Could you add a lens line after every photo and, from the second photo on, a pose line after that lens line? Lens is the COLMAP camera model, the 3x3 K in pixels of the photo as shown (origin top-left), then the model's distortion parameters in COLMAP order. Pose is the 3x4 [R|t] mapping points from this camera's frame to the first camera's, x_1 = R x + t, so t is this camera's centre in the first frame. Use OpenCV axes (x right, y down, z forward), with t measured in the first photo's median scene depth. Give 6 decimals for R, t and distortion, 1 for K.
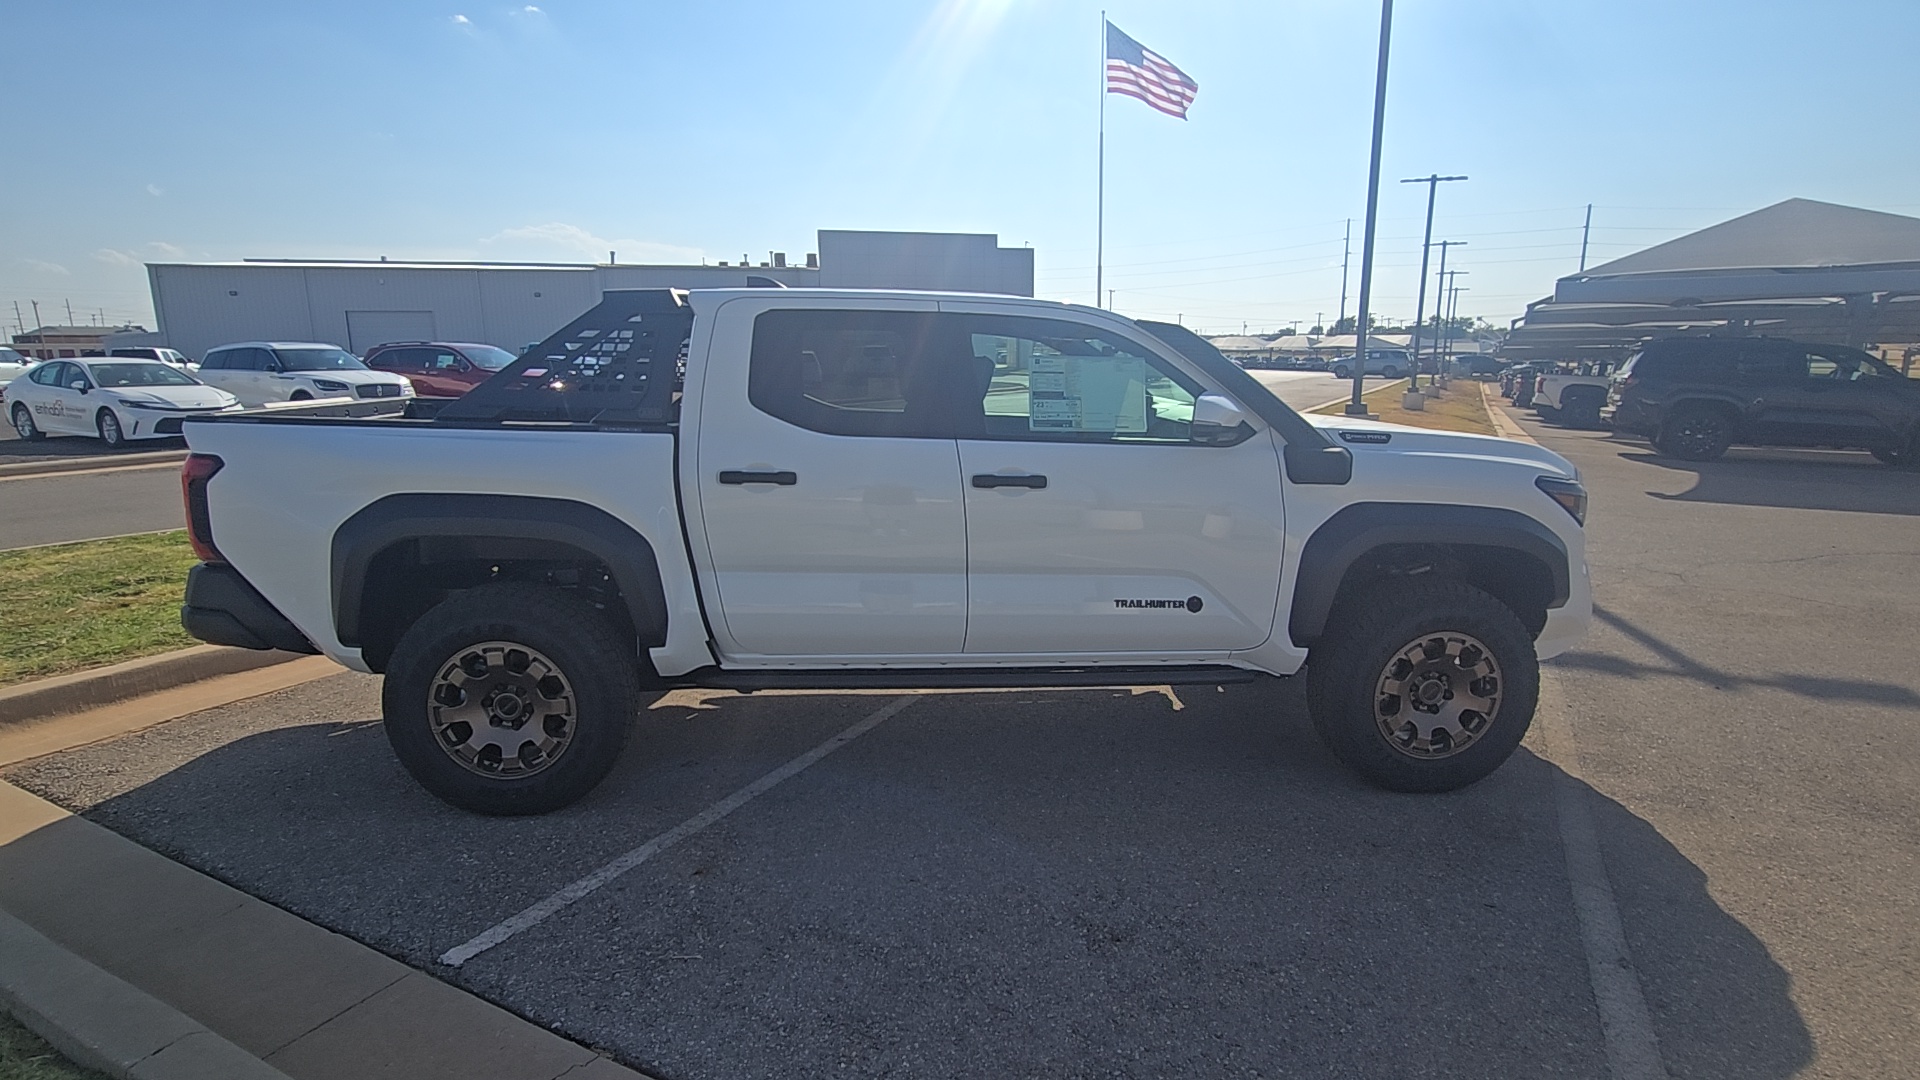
lens RADIAL K [[966.6, 0, 962.4], [0, 966.6, 558.3], [0, 0, 1]] dist [0.001567, -0.002028]
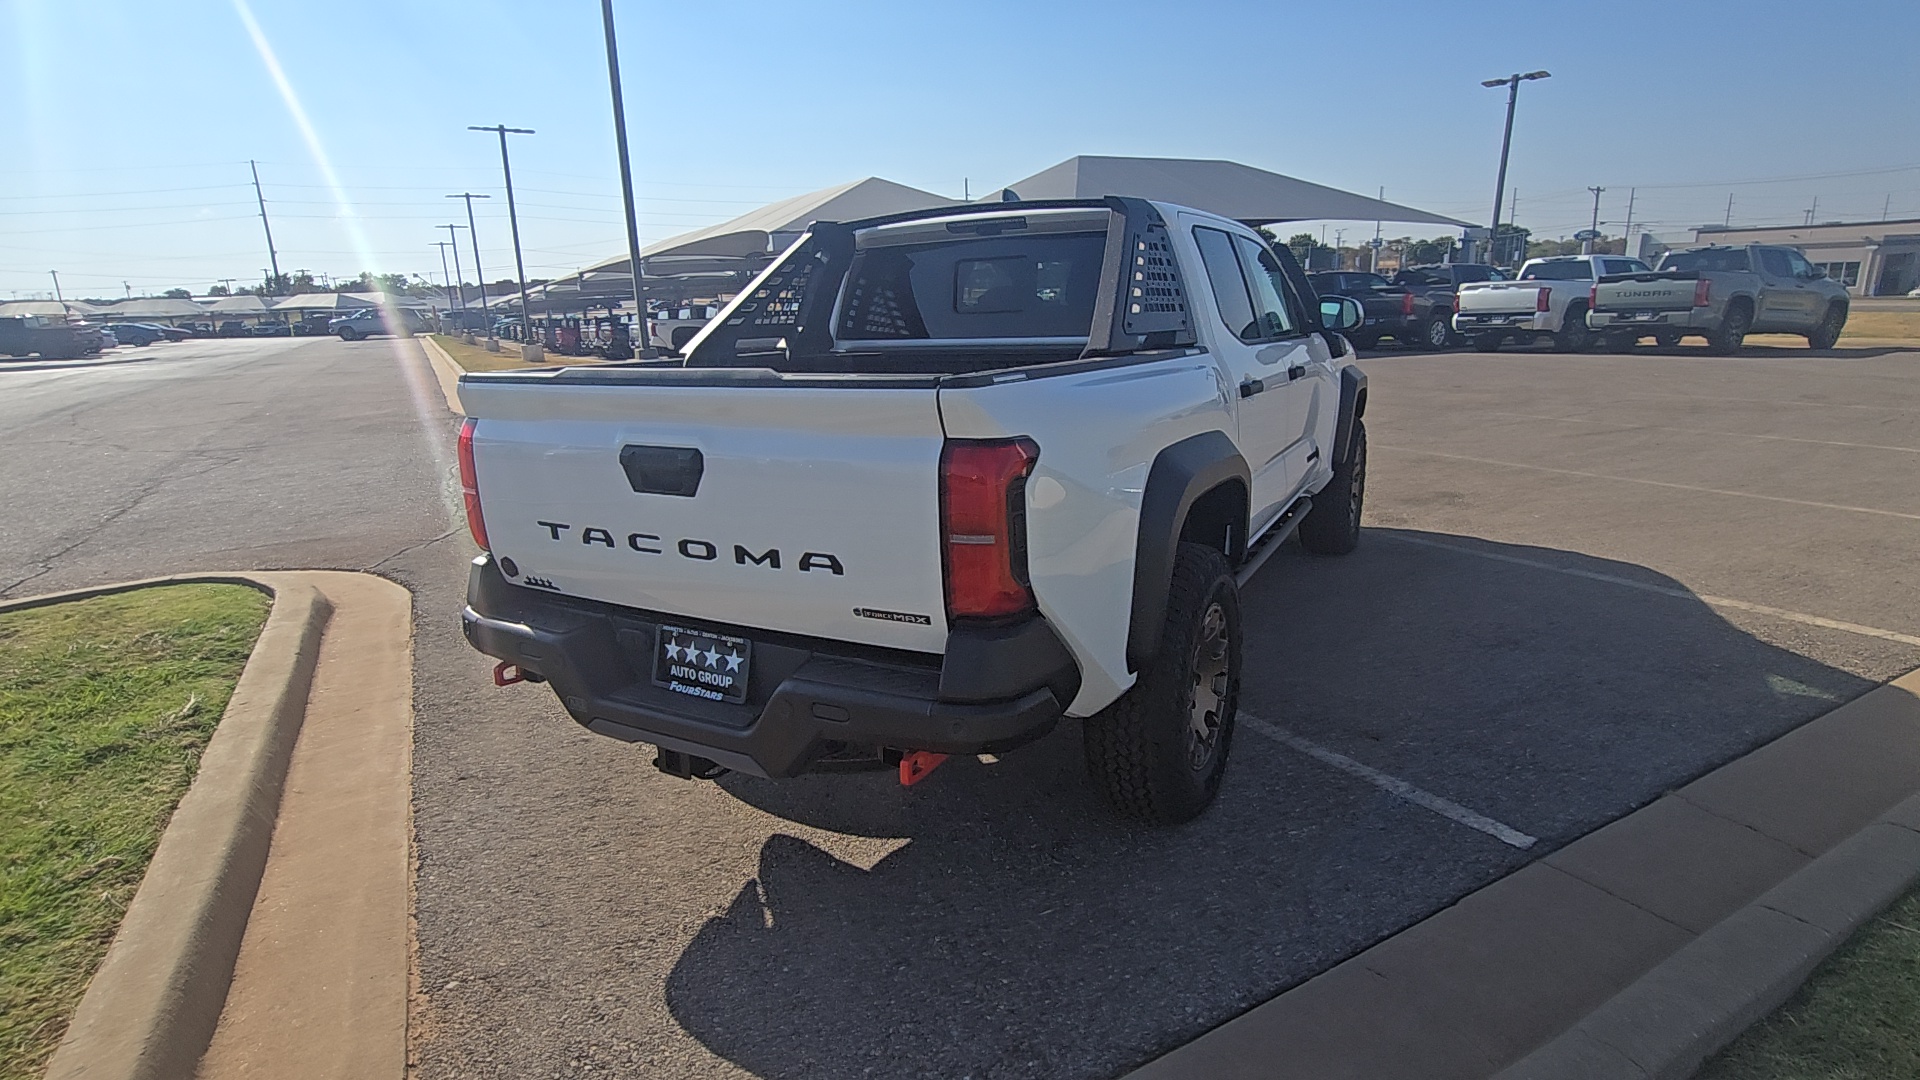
lens RADIAL K [[966.6, 0, 954.3], [0, 966.6, 543.2], [0, 0, 1]] dist [0.001567, -0.002028]
pose [[0.552853, -0.232160, 0.800284, -0.222797], [0.210436, 0.968173, 0.135491, -0.022941], [-0.806269, 0.093503, 0.584112, 0.117345]]
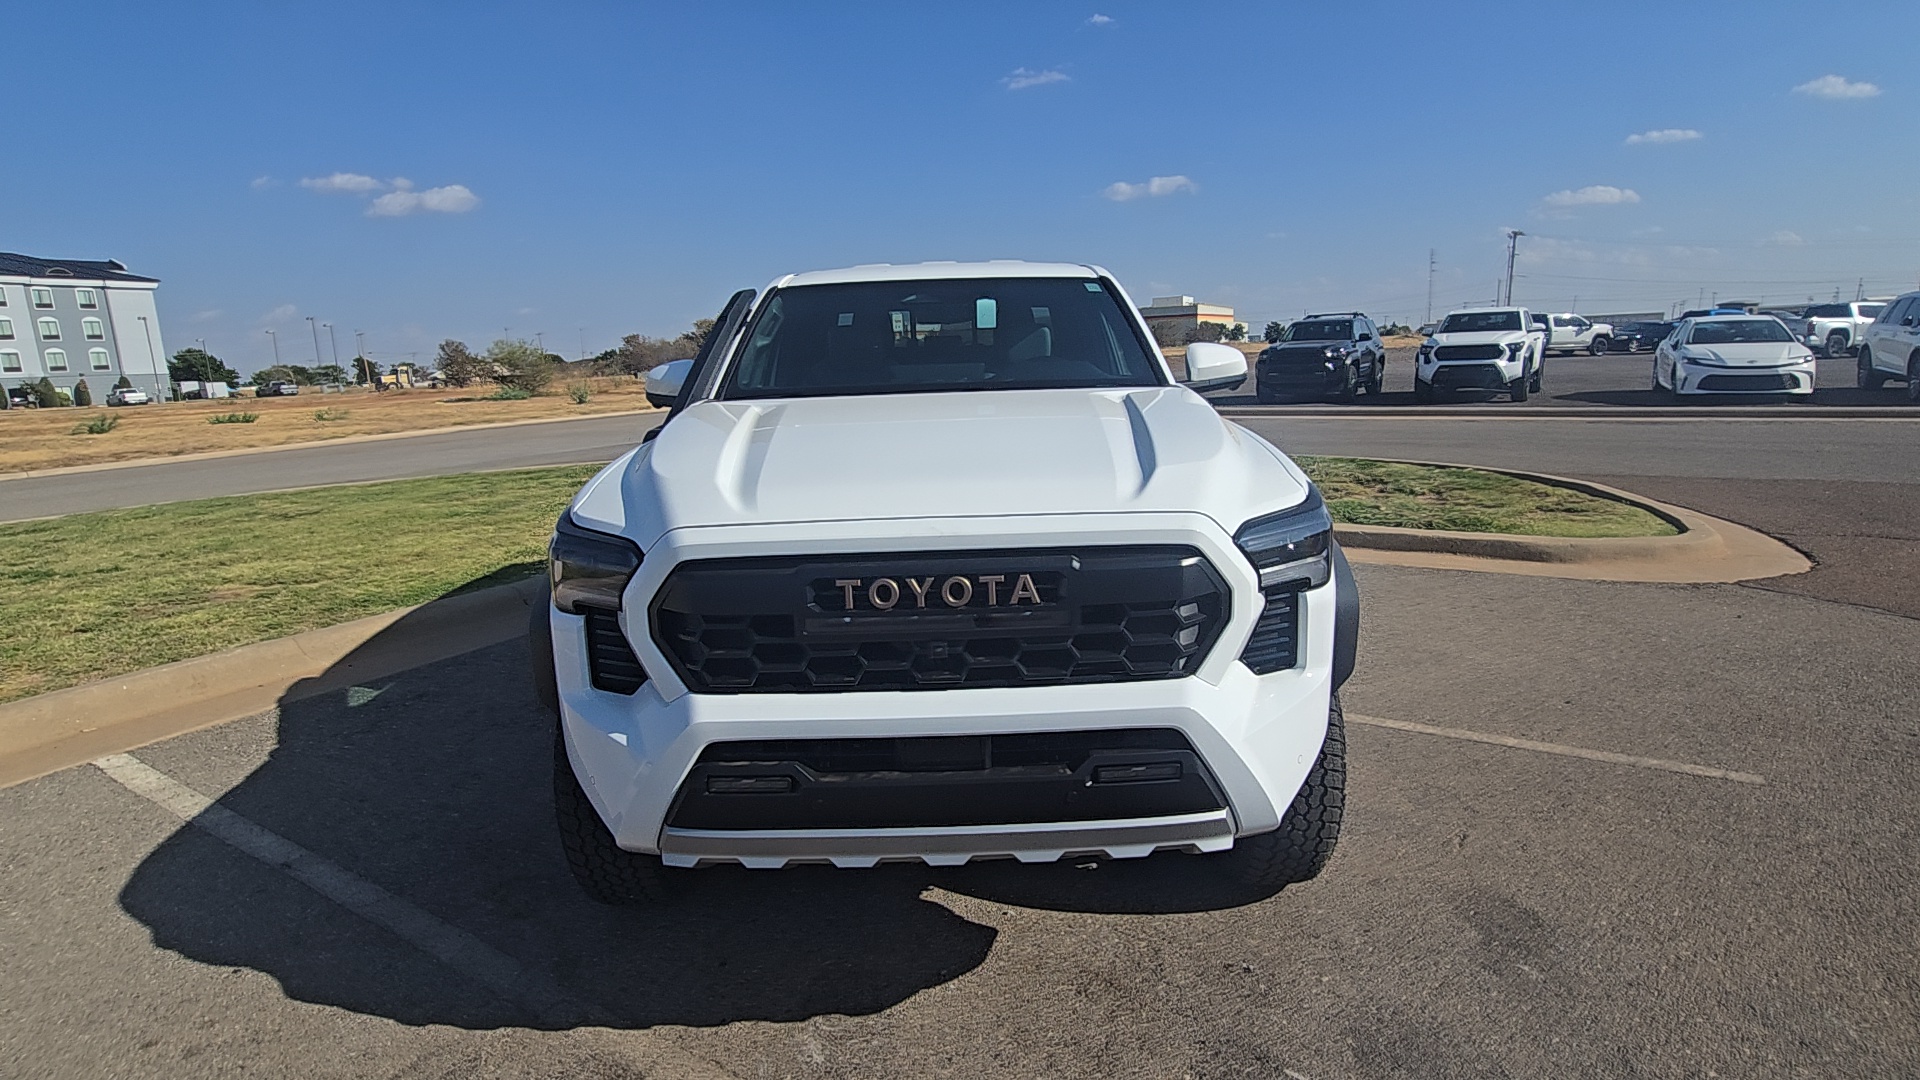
lens RADIAL K [[966.6, 0, 958.2], [0, 966.6, 551.3], [0, 0, 1]] dist [0.001567, -0.002028]
pose [[-0.077507, 0.207677, -0.975122, 0.228742], [-0.169134, 0.961149, 0.218145, -0.044818], [0.982541, 0.181834, -0.039370, 0.242217]]
